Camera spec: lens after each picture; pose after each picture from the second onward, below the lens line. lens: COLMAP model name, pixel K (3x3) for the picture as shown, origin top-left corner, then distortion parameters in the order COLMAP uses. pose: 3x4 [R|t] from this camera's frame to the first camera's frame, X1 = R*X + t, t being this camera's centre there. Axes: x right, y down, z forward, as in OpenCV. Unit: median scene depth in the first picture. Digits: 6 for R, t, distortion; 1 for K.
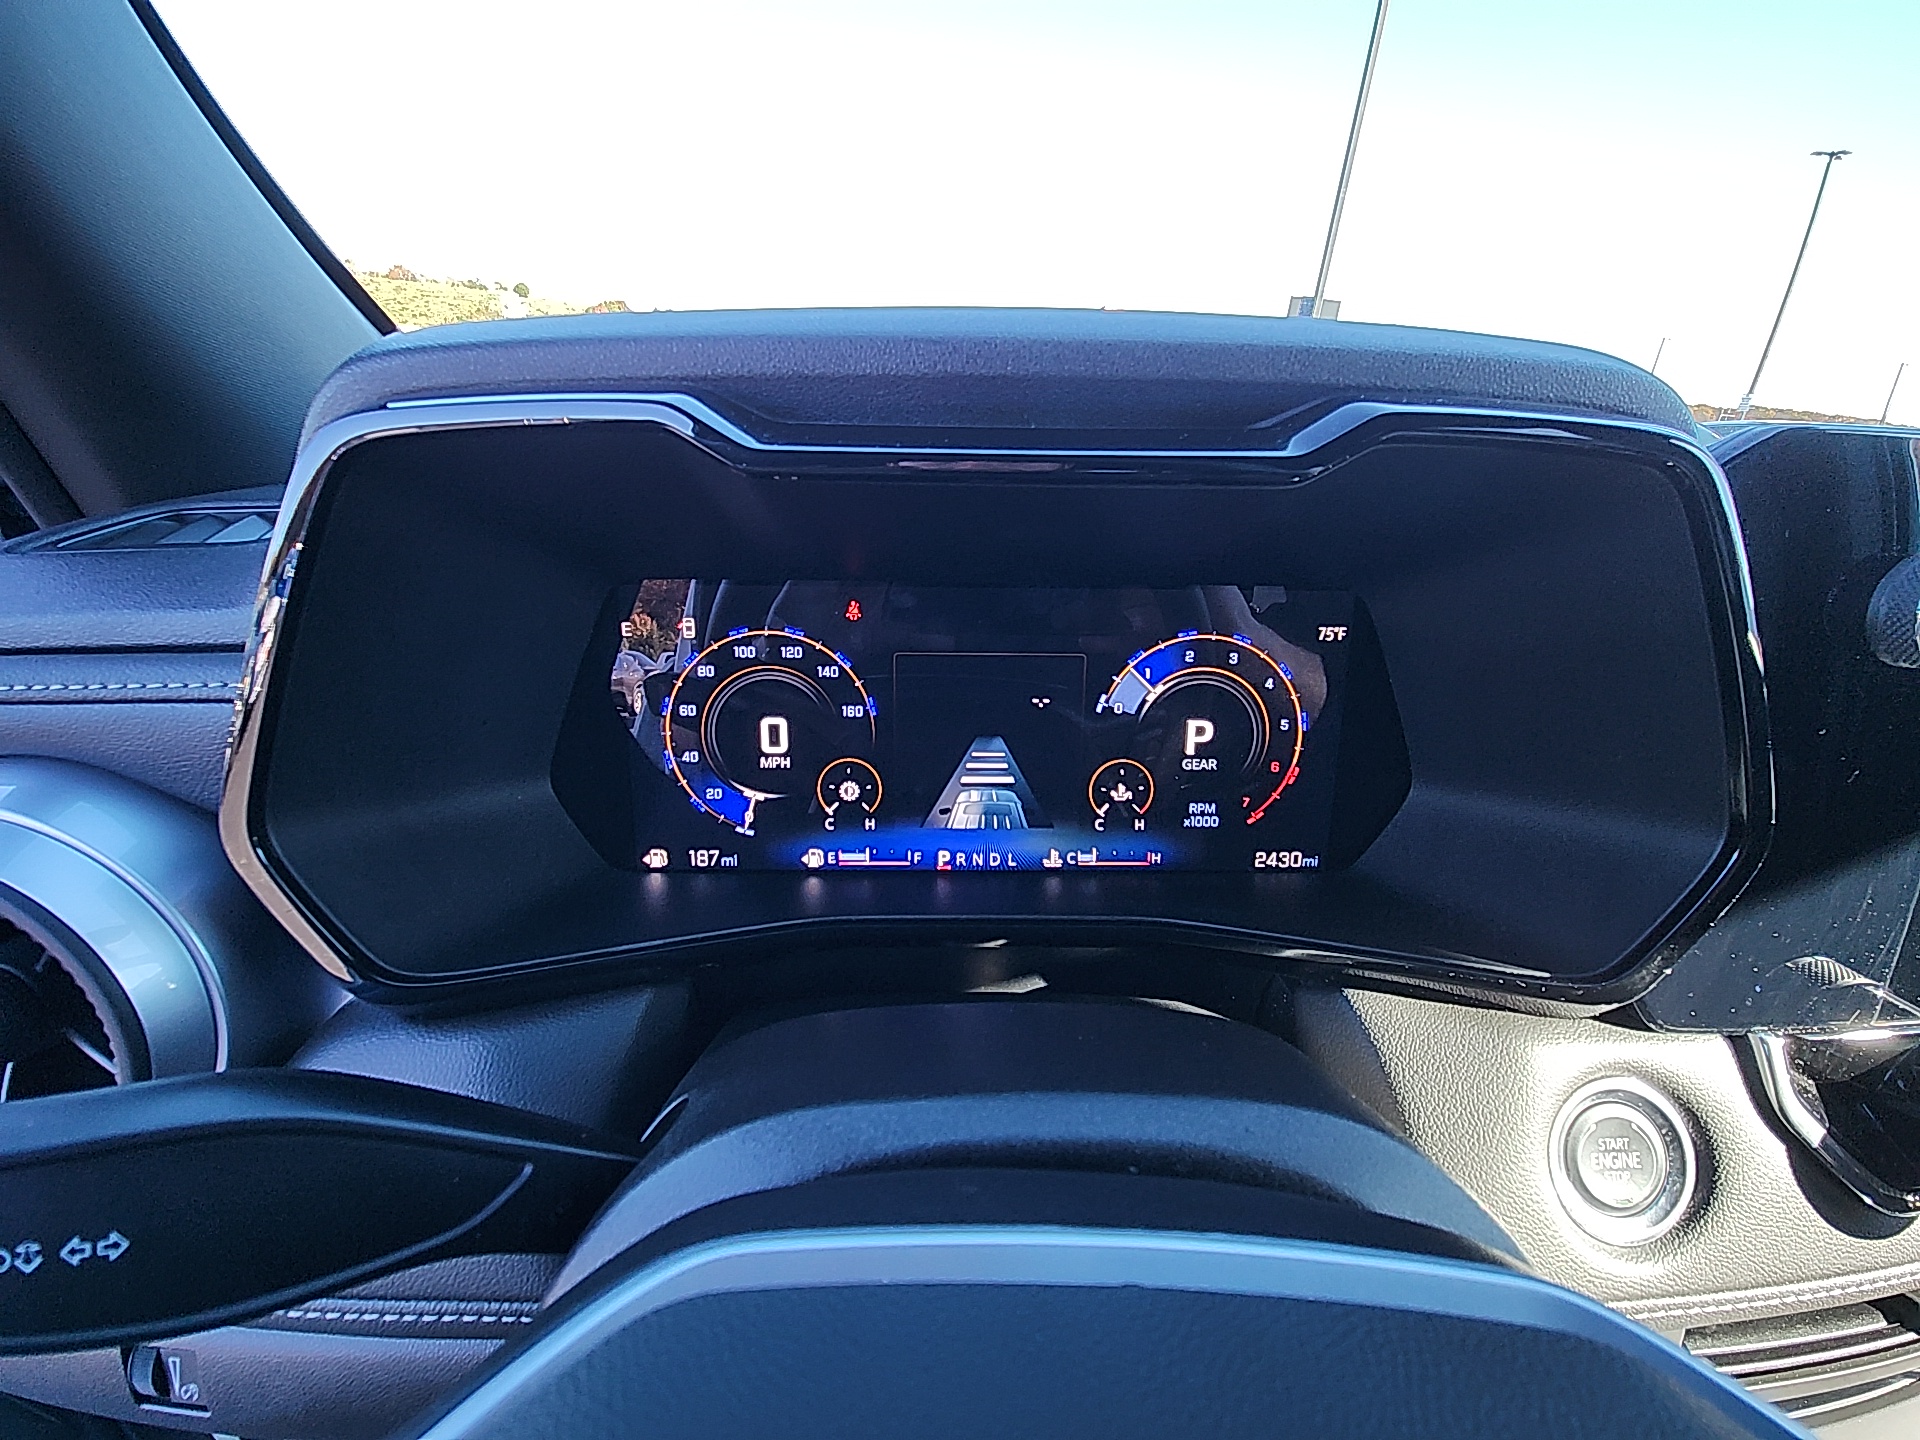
lens RADIAL K [[775.6, 0, 952.8], [0, 775.6, 699.5], [0, 0, 1]] dist [0.014912, -0.011132]
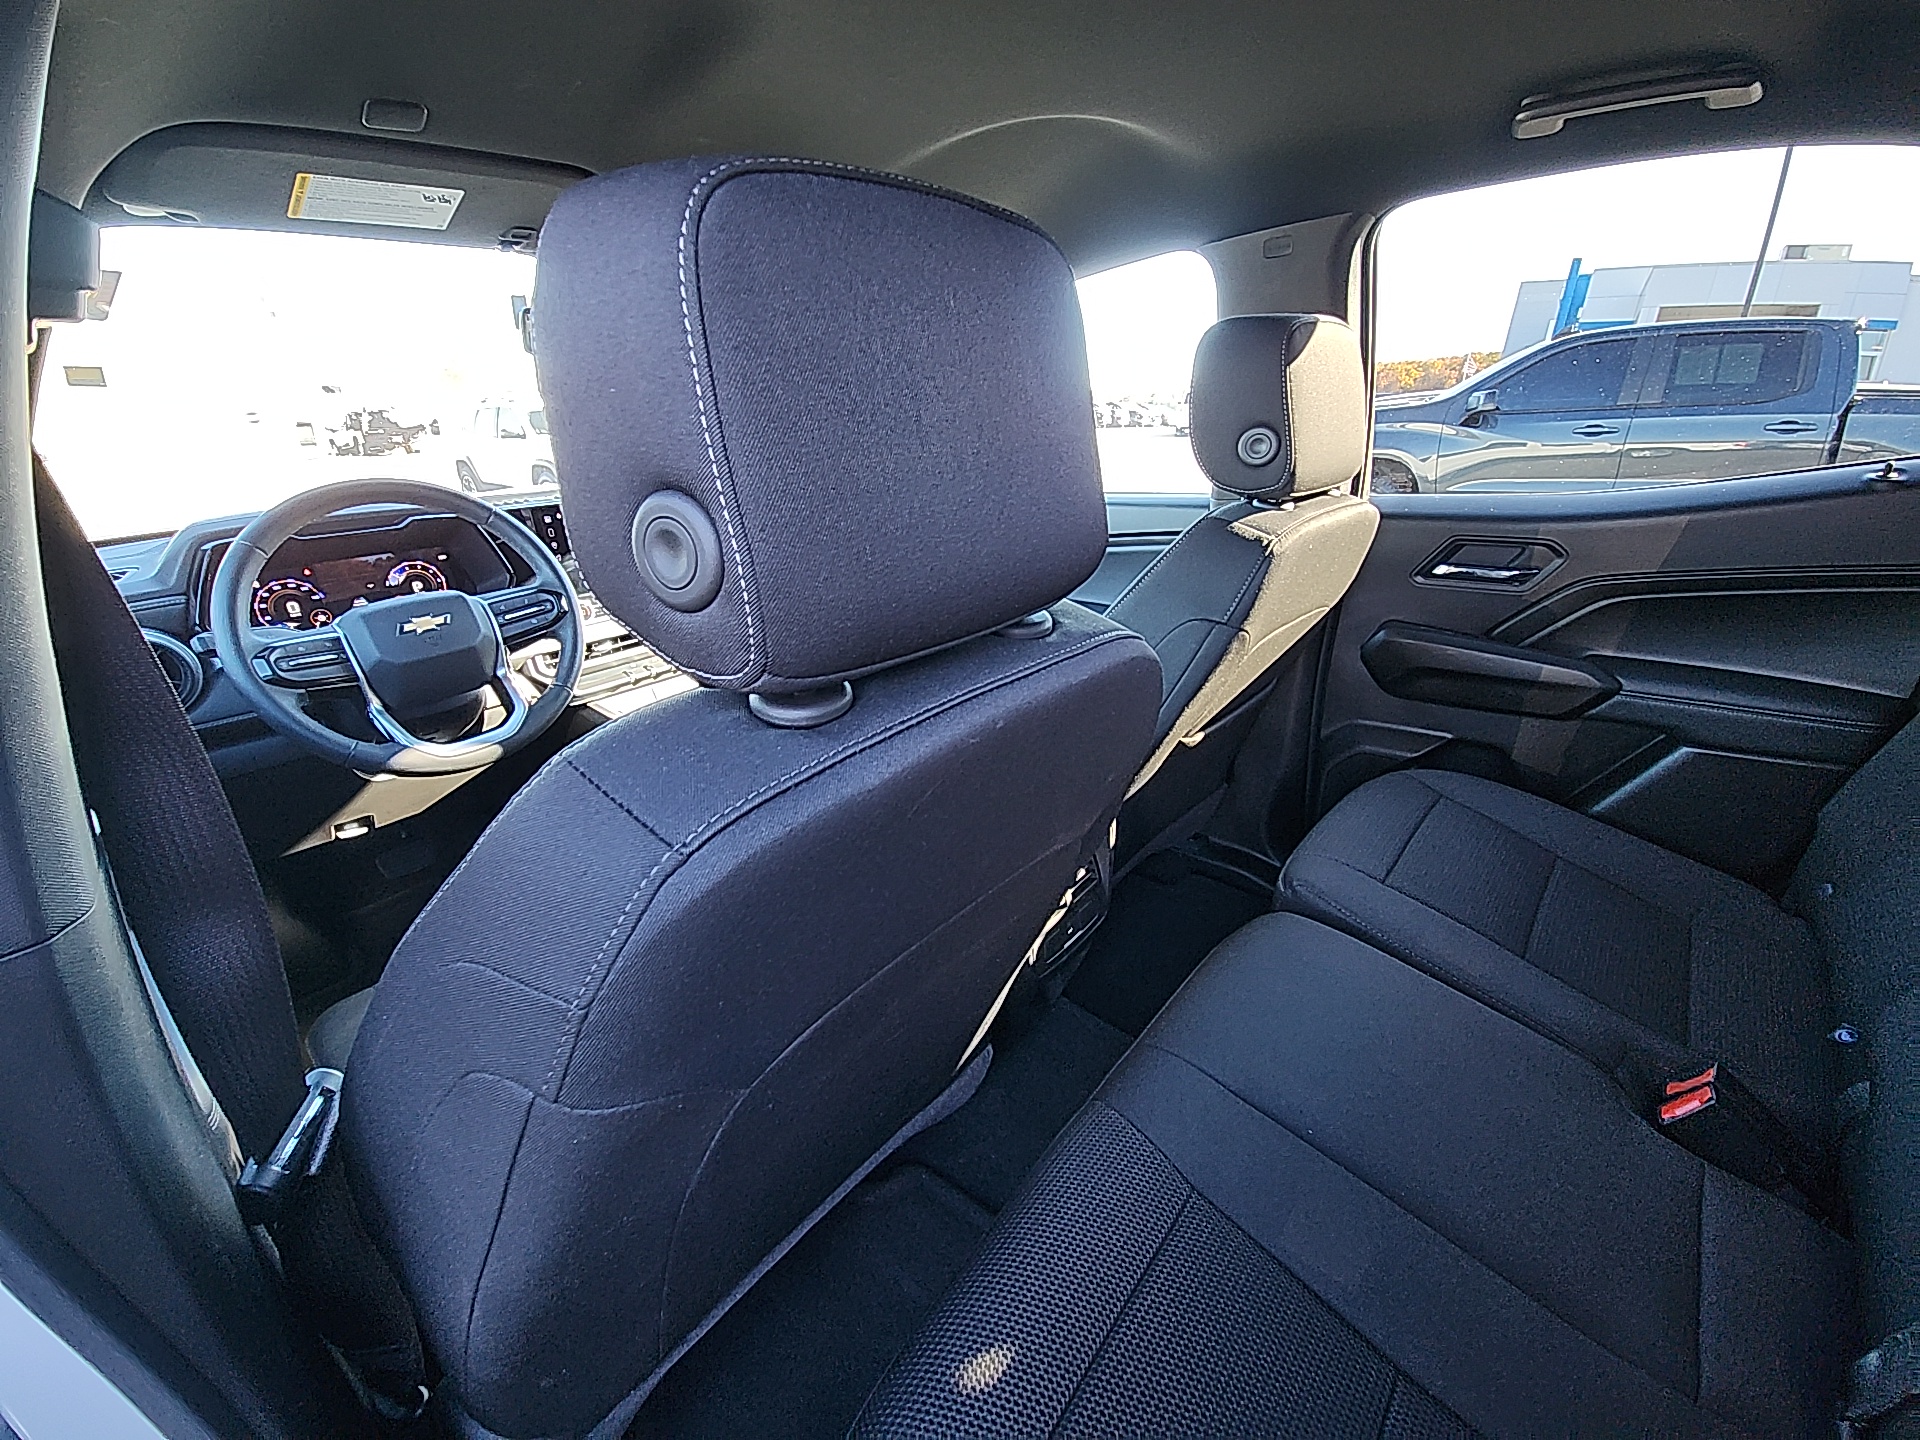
lens RADIAL K [[775.6, 0, 952.5], [0, 775.6, 707.2], [0, 0, 1]] dist [0.014912, -0.011132]
pose [[0.675778, -0.307678, 0.669819, -0.769685], [0.289386, 0.946500, 0.142809, 0.921486], [-0.677923, 0.097329, 0.728662, -4.073395]]
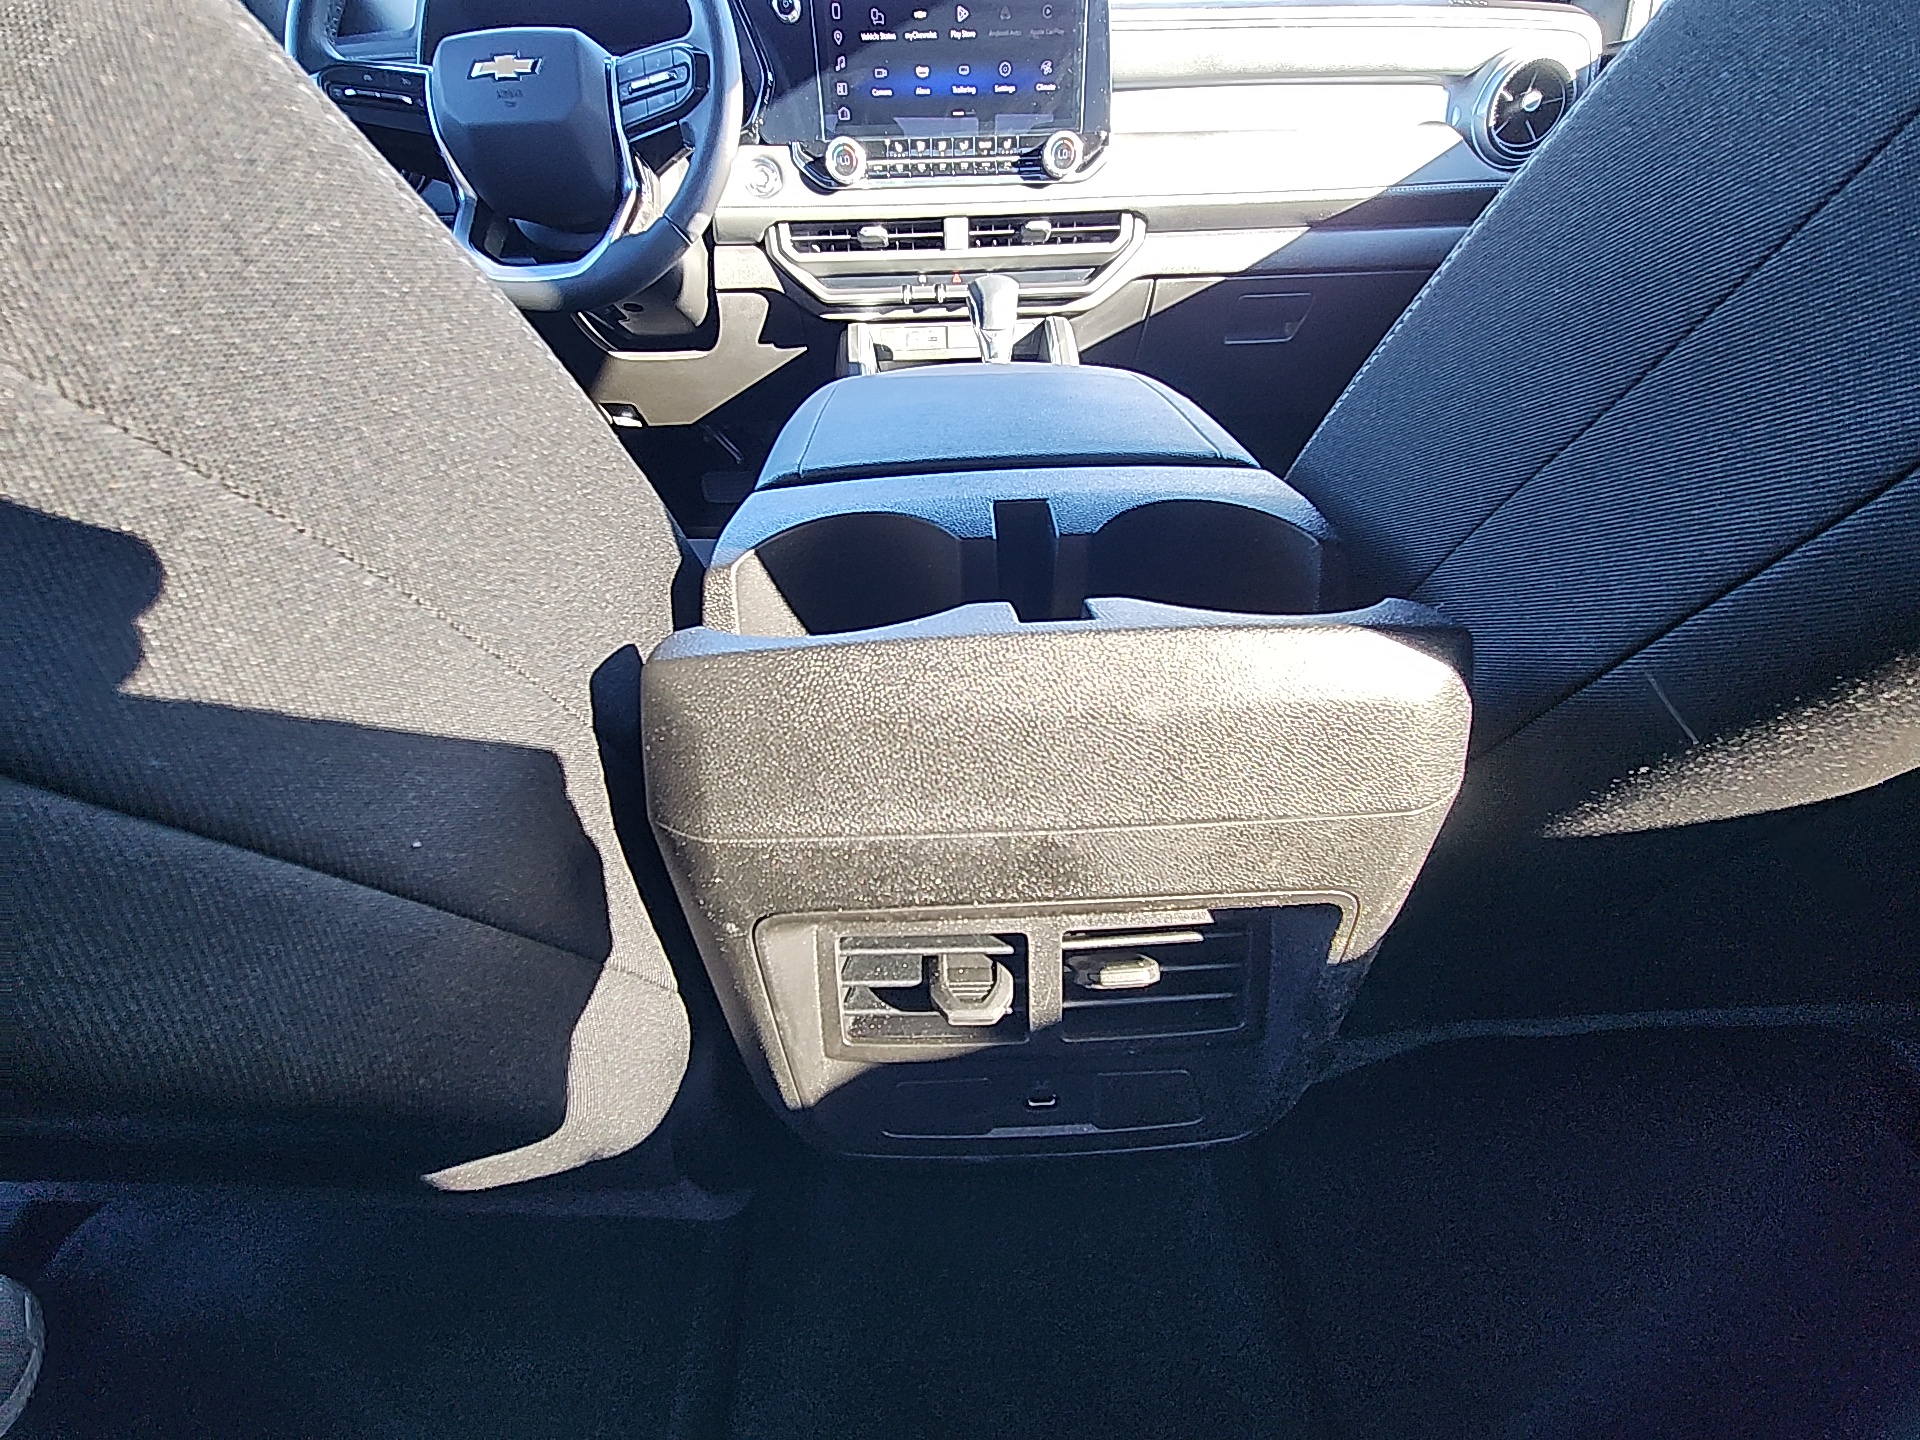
lens RADIAL K [[775.6, 0, 948.9], [0, 775.6, 704.3], [0, 0, 1]] dist [0.014912, -0.011132]
pose [[0.999156, -0.034655, -0.022072, 1.364495], [0.039217, 0.964609, 0.260752, 1.658637], [0.012254, -0.261397, 0.965153, -2.760271]]
